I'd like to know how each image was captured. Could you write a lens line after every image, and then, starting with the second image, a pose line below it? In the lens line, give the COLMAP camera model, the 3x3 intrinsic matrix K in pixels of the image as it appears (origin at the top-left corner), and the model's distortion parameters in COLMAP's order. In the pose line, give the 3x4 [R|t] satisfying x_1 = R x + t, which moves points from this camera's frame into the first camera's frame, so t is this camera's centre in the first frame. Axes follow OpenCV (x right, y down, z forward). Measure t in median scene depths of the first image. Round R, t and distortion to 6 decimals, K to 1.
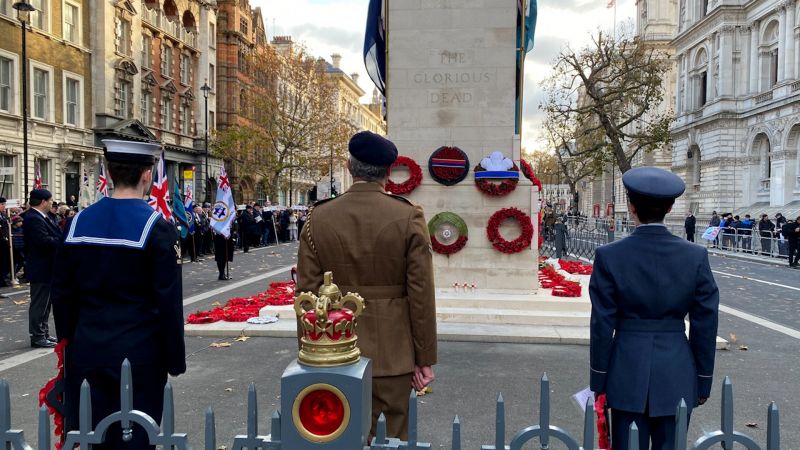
lens RADIAL K [[644.3, 0, 400.2], [0, 644.3, 226.0], [0, 0, 1]] dist [0.000136, -0.000011]
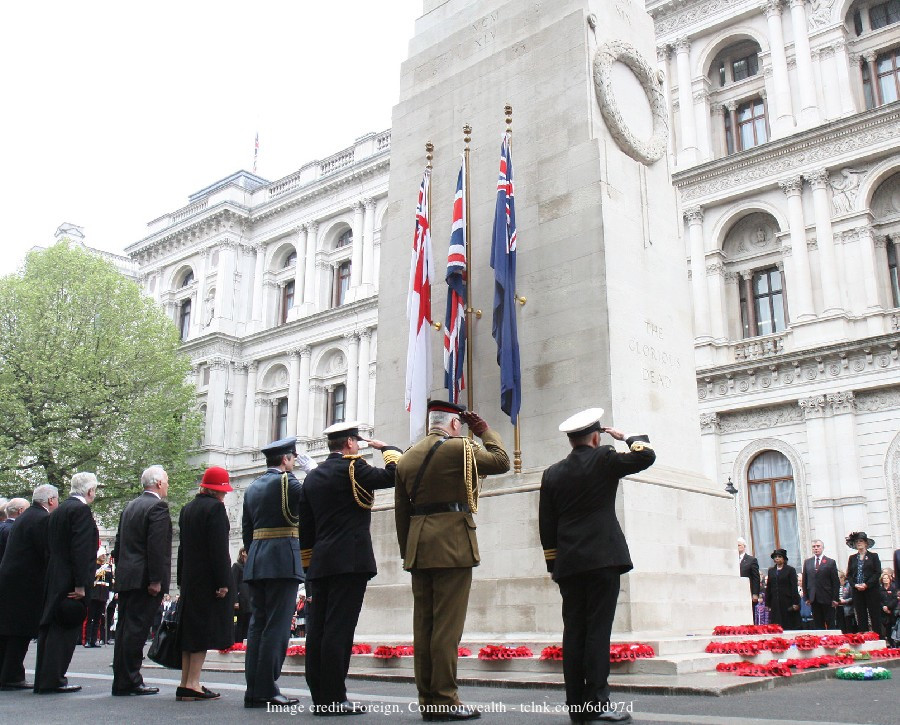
lens RADIAL K [[941.7, 0, 450.3], [0, 941.7, 361.9], [0, 0, 1]] dist [-0.000219, 0.000000]
pose [[0.589881, 0.204055, 0.781282, -1.021081], [0.034796, 0.960222, -0.277062, 0.107685], [-0.806740, 0.190619, 0.559316, 0.535381]]
